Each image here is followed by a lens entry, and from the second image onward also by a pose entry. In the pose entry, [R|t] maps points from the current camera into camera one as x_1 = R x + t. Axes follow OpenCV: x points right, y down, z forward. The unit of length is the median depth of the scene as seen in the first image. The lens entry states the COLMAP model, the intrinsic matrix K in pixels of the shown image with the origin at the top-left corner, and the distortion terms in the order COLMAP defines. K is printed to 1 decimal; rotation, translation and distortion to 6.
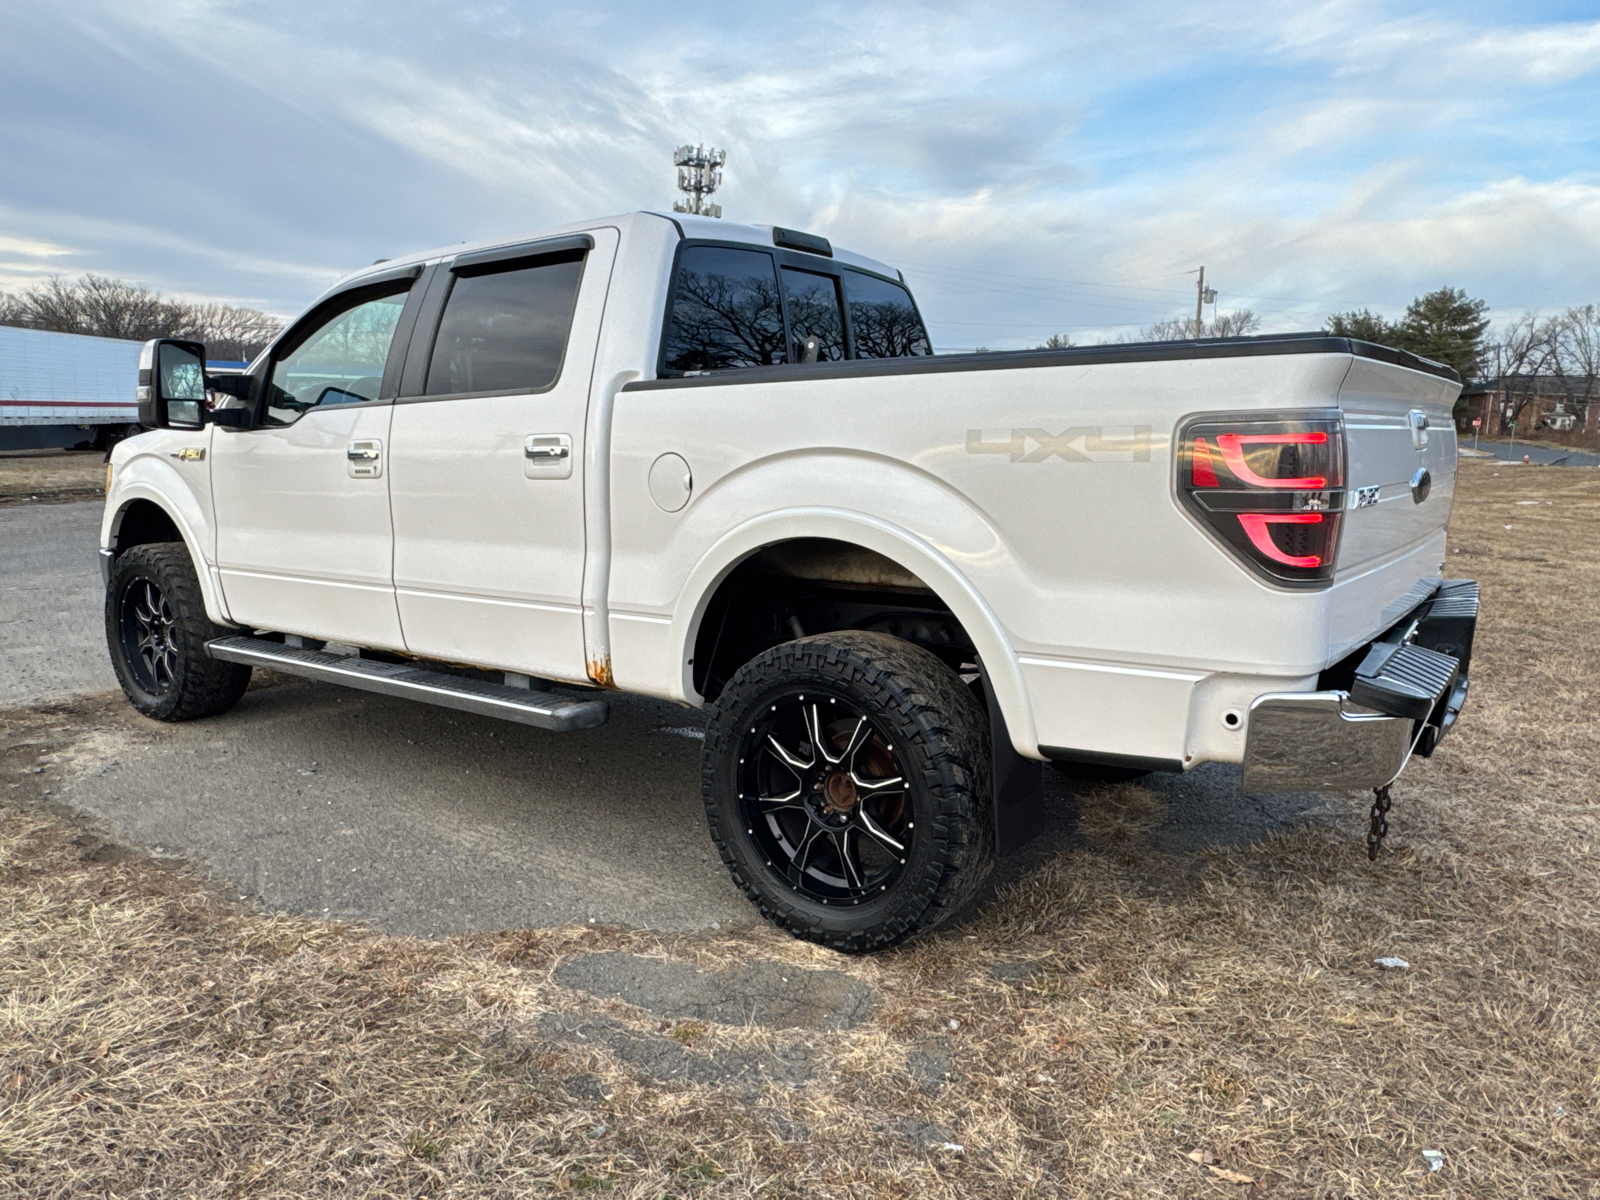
lens RADIAL K [[1119.4, 0, 800.0], [0, 1119.4, 600.0], [0, 0, 1]] dist [-0.002560, 0.004097]
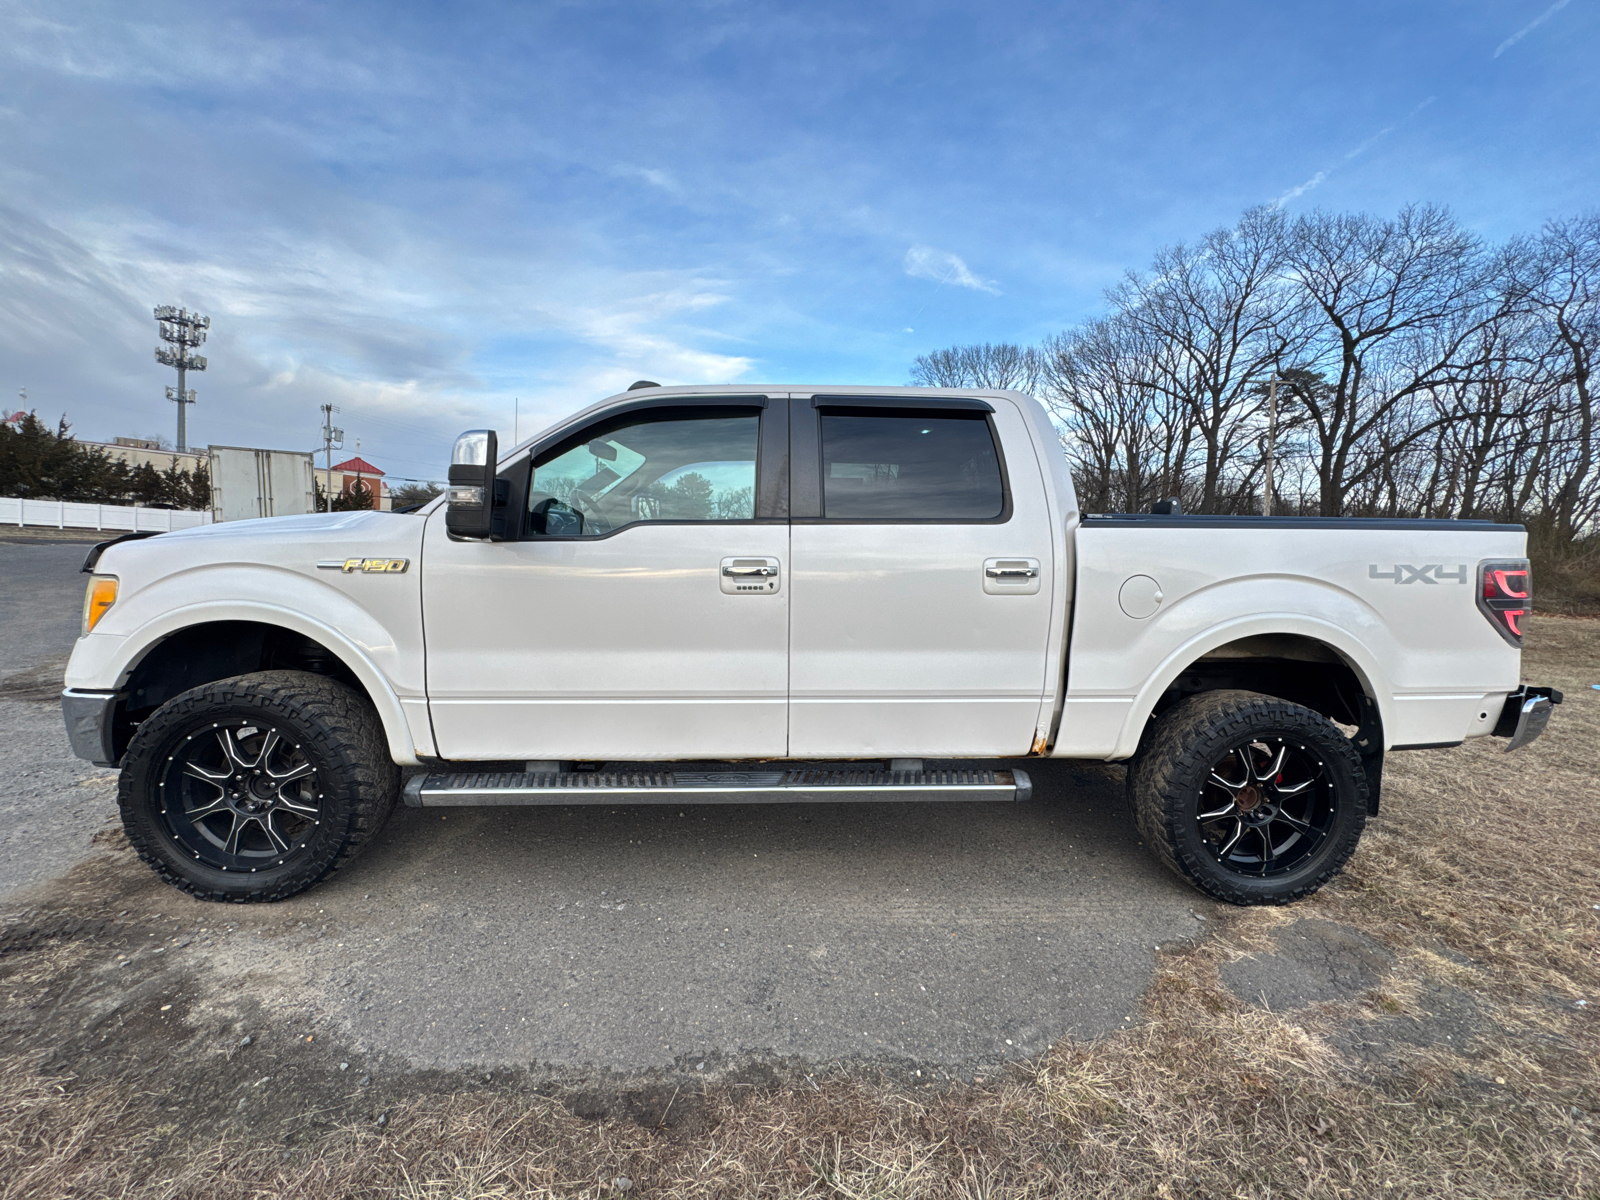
lens RADIAL K [[635.1, 0, 786.8], [0, 635.1, 595.7], [0, 0, 1]] dist [-0.001439, 0.000108]
pose [[0.773291, -0.031412, 0.633272, -0.744131], [0.068521, 0.997063, -0.034214, -0.087401], [-0.630338, 0.069849, 0.773172, 0.542873]]
